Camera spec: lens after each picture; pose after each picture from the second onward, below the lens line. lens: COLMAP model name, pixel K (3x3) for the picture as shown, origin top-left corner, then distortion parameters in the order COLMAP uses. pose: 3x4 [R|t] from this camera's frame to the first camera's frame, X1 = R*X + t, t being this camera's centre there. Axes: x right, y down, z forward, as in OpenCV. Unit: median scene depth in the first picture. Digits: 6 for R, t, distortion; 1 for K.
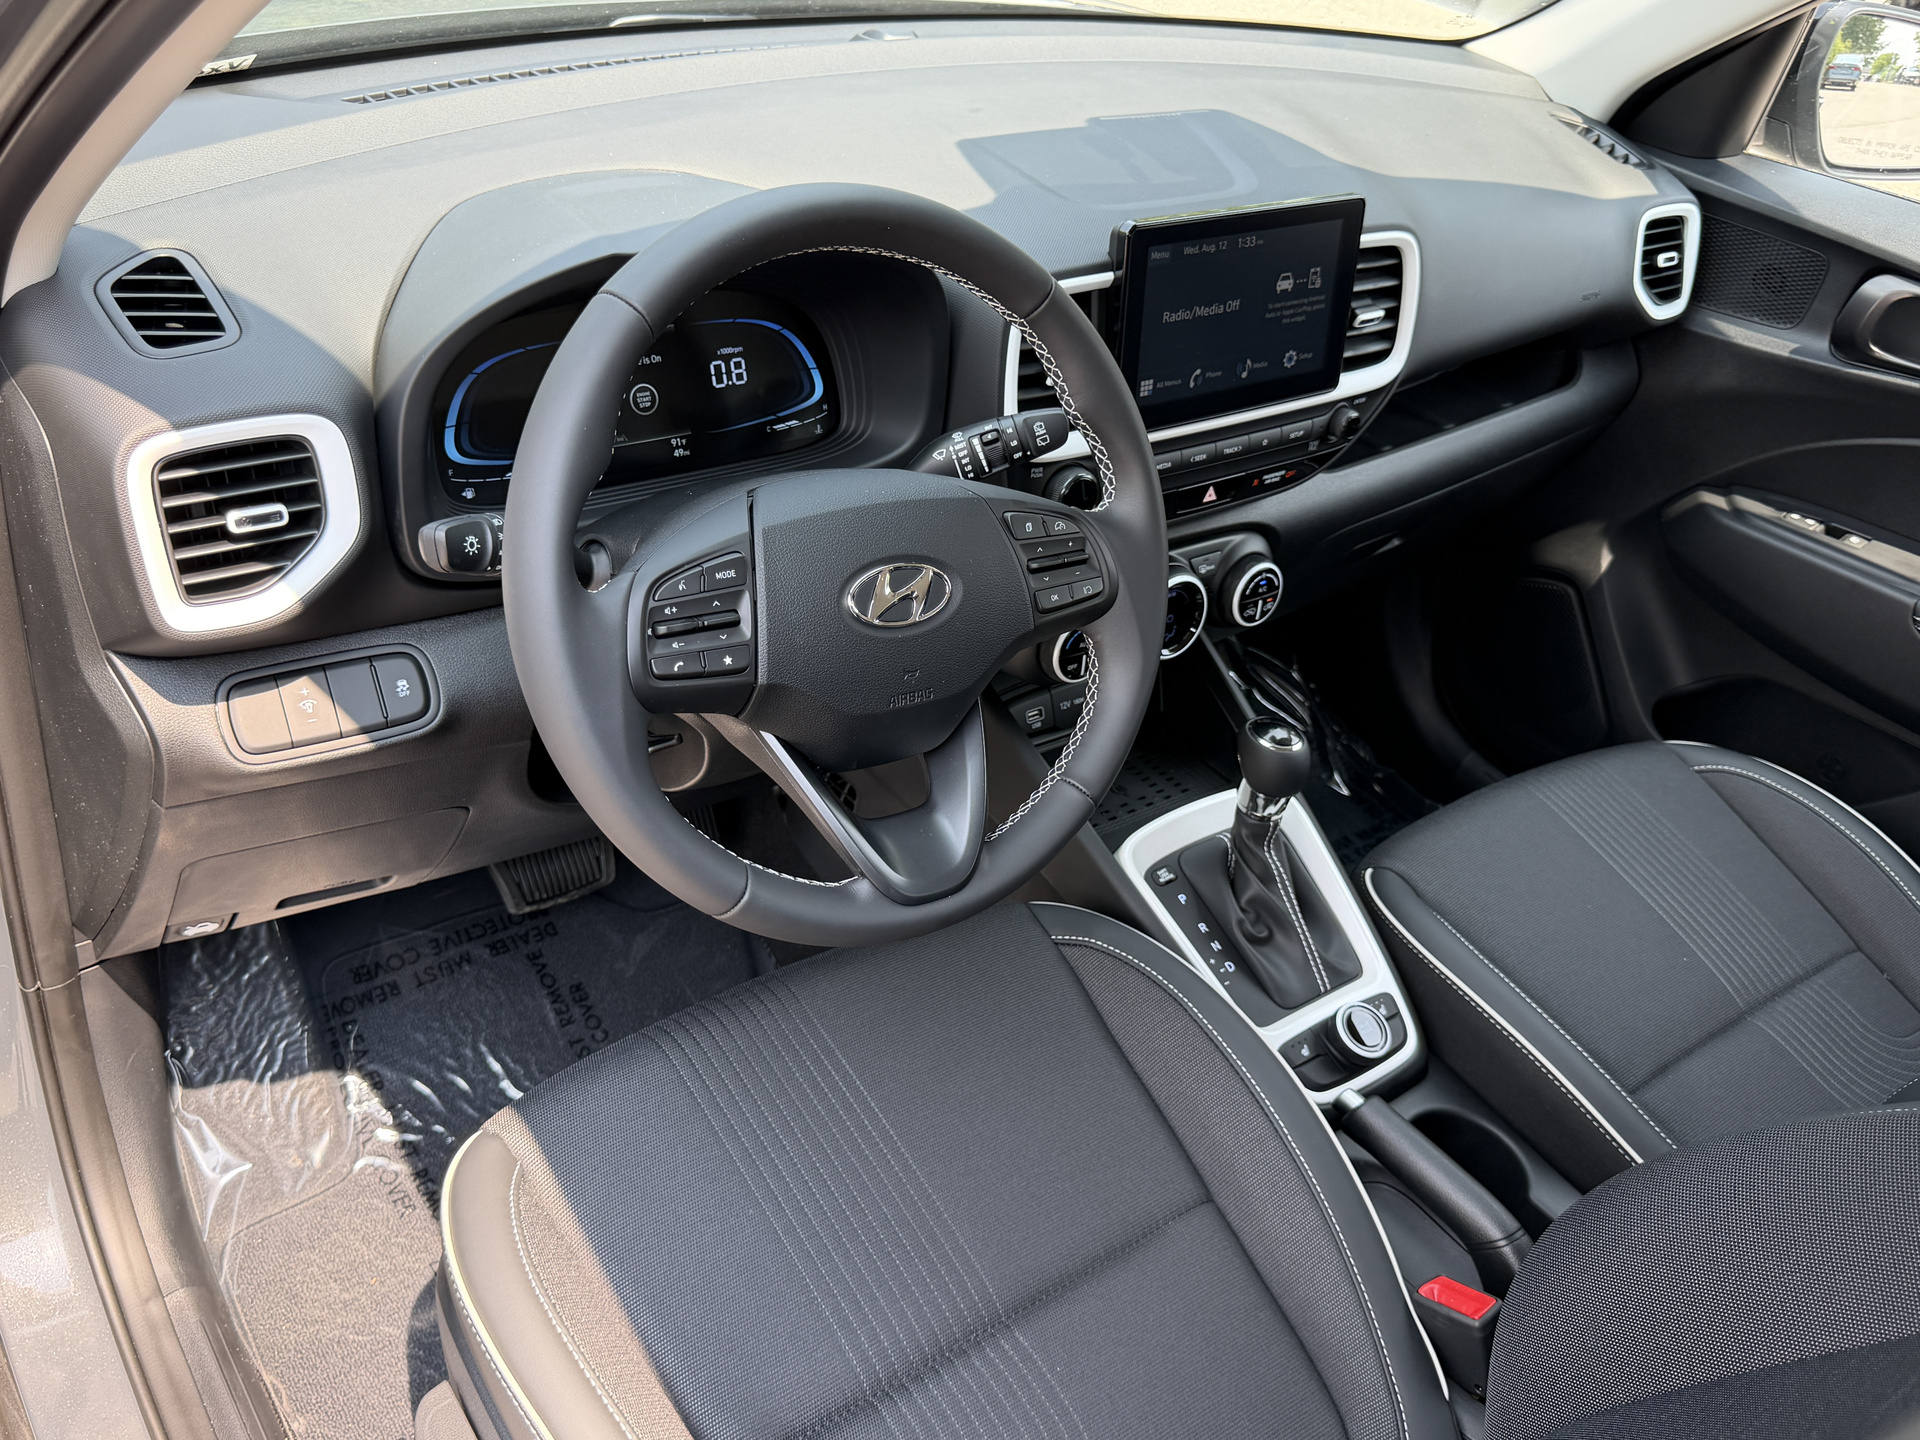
lens RADIAL K [[1645.5, 0, 961.2], [0, 1645.5, 731.9], [0, 0, 1]] dist [0.074225, -0.036693]
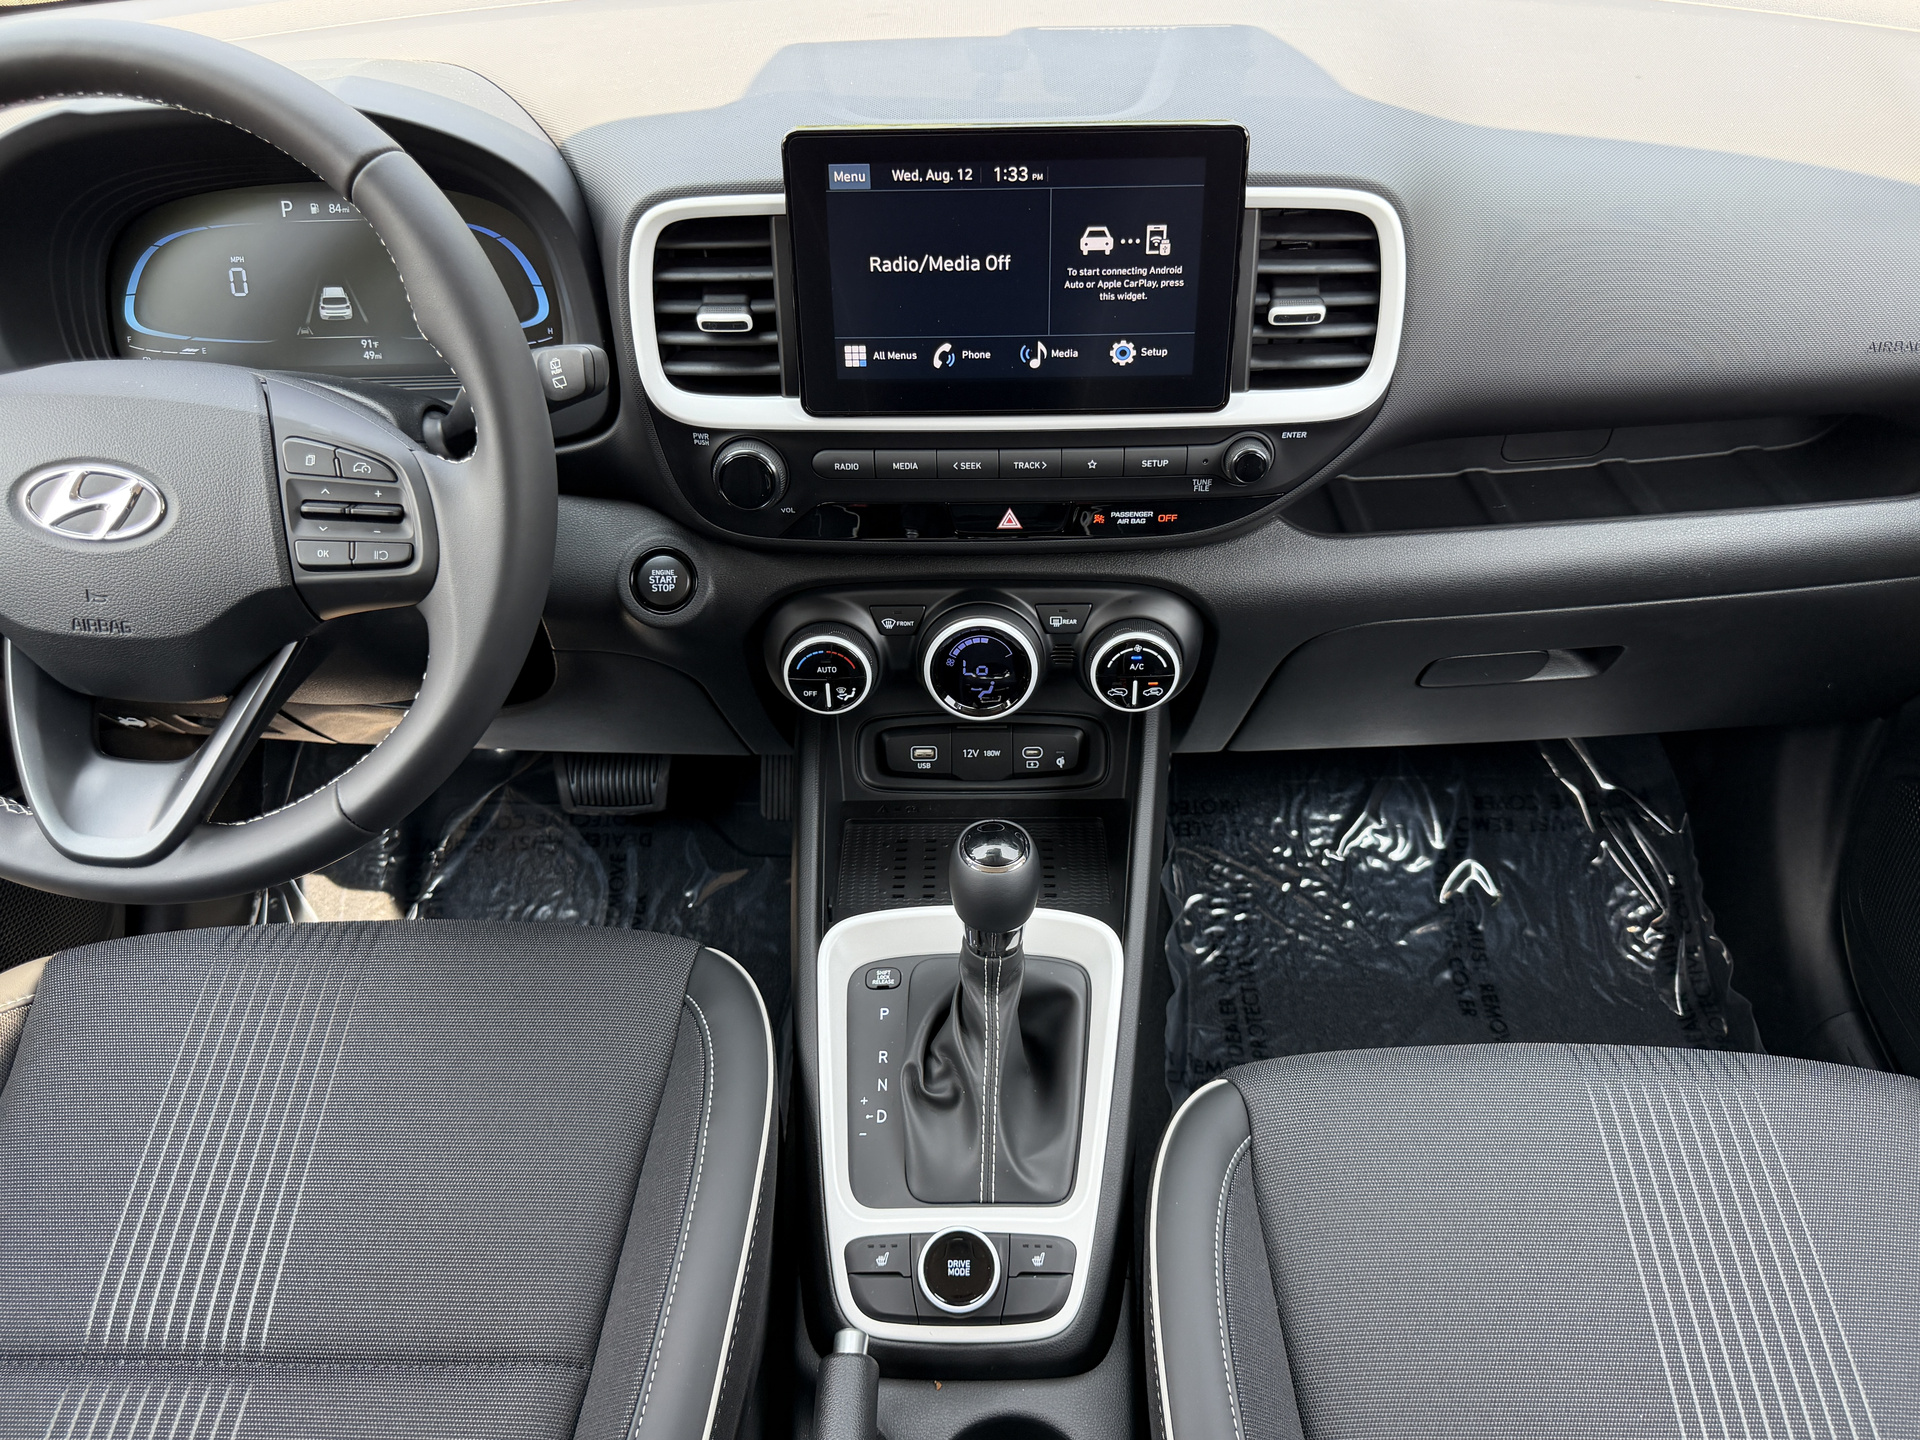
lens RADIAL K [[1448.7, 0, 955.4], [0, 1448.7, 730.9], [0, 0, 1]] dist [0.068433, -0.111916]
pose [[0.781888, 0.256545, -0.568187, 0.545819], [-0.250306, 0.963903, 0.090768, -0.106548], [0.570963, 0.071250, 0.817878, 0.455935]]
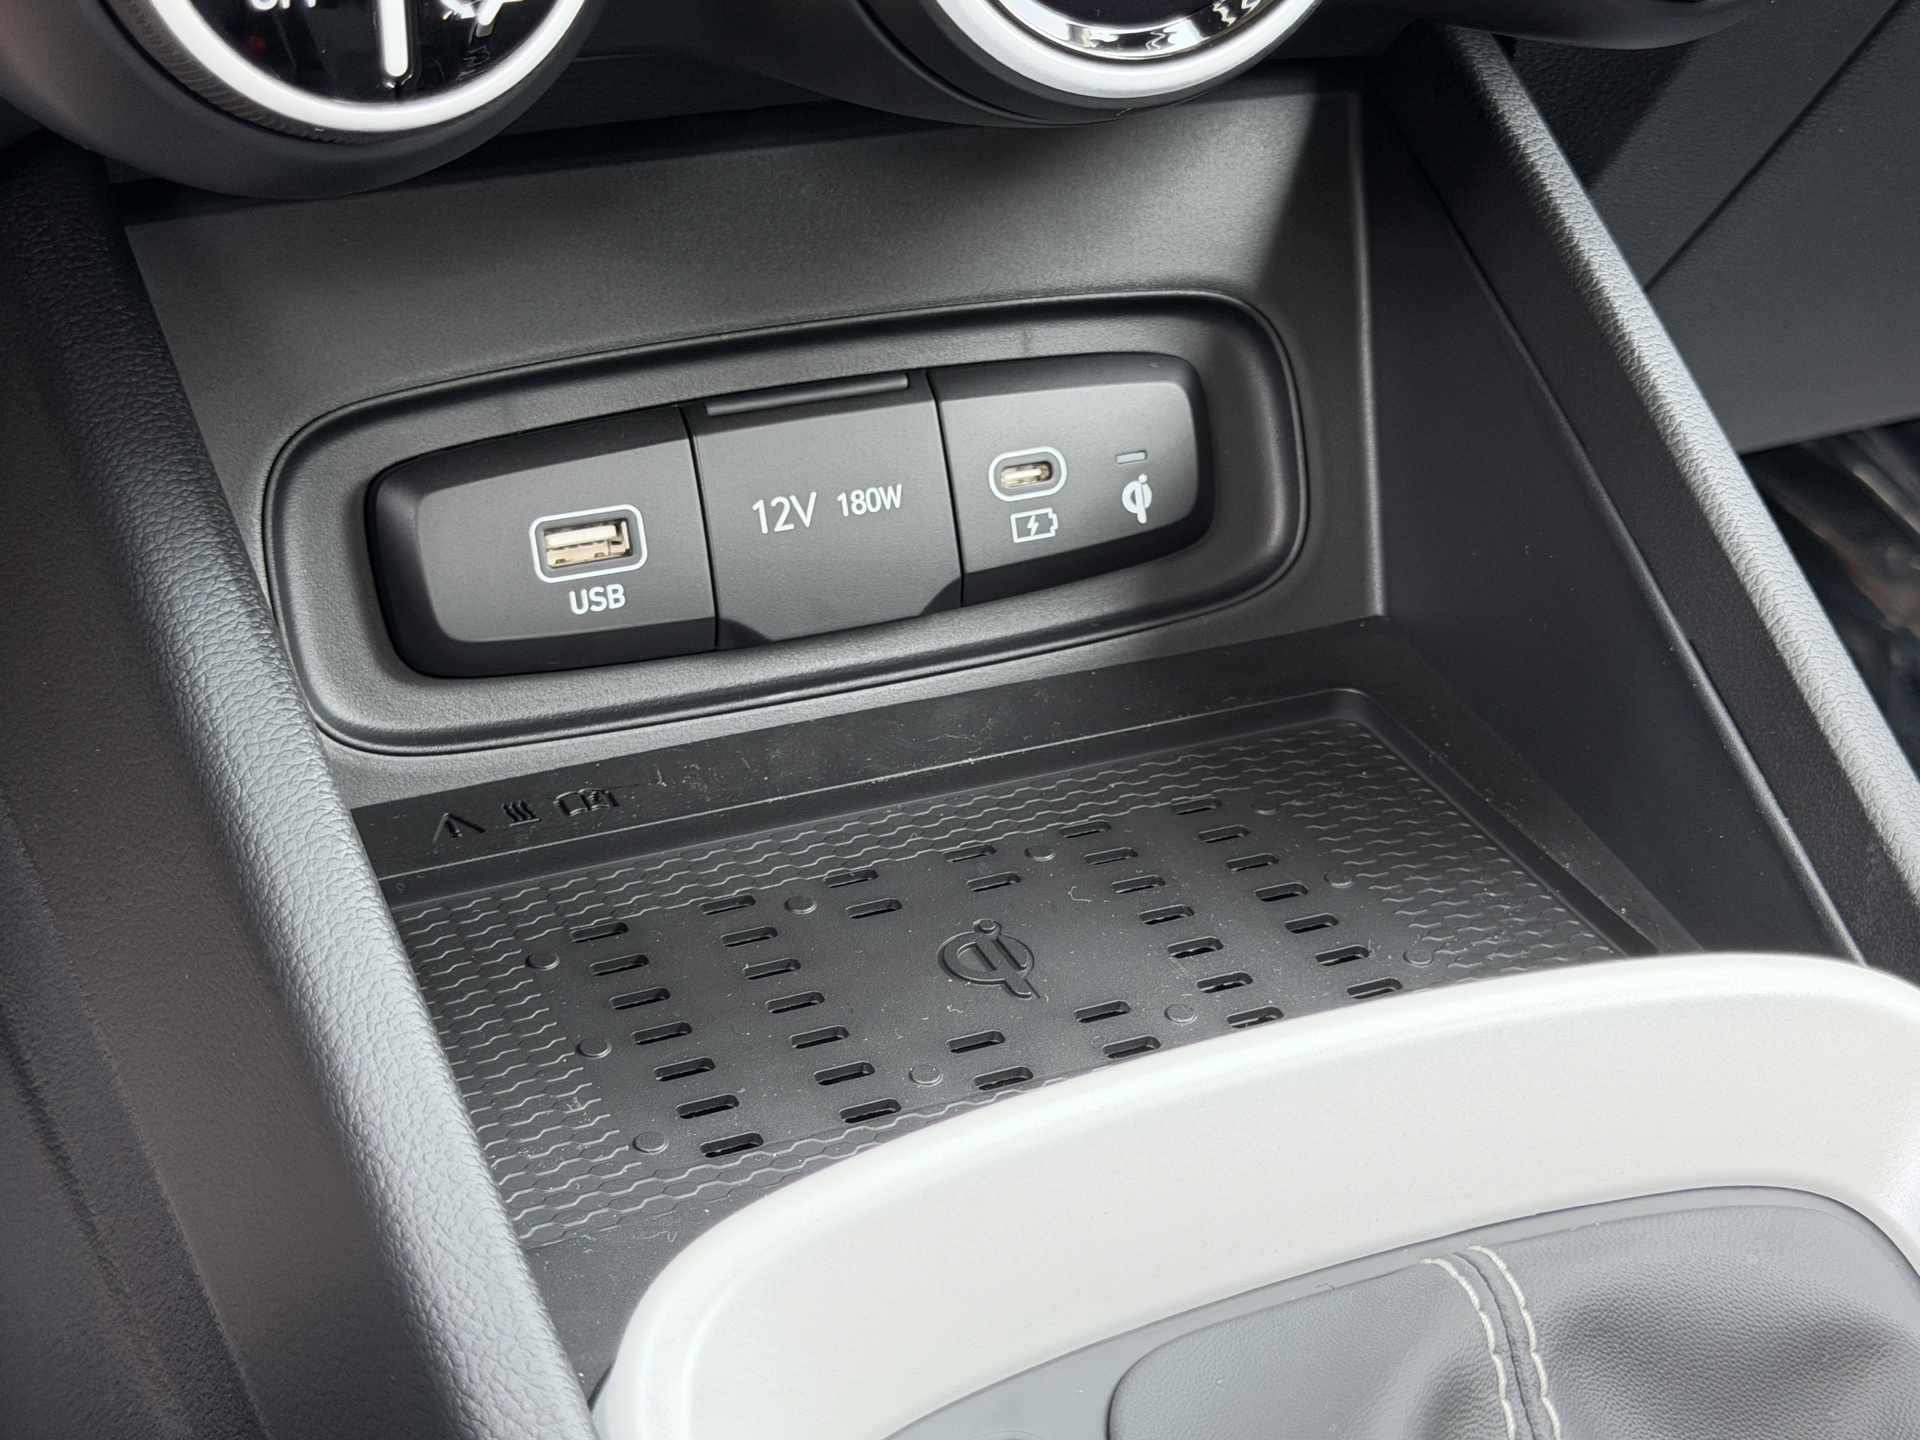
lens RADIAL K [[2941.2, 0, 958.5], [0, 2941.2, 720.3], [0, 0, 1]] dist [-0.047419, 0.000000]
pose [[0.972046, 0.041707, -0.231055, 0.184023], [-0.059135, 0.995861, -0.069024, 0.035292], [0.227220, 0.080758, 0.970489, 0.787613]]
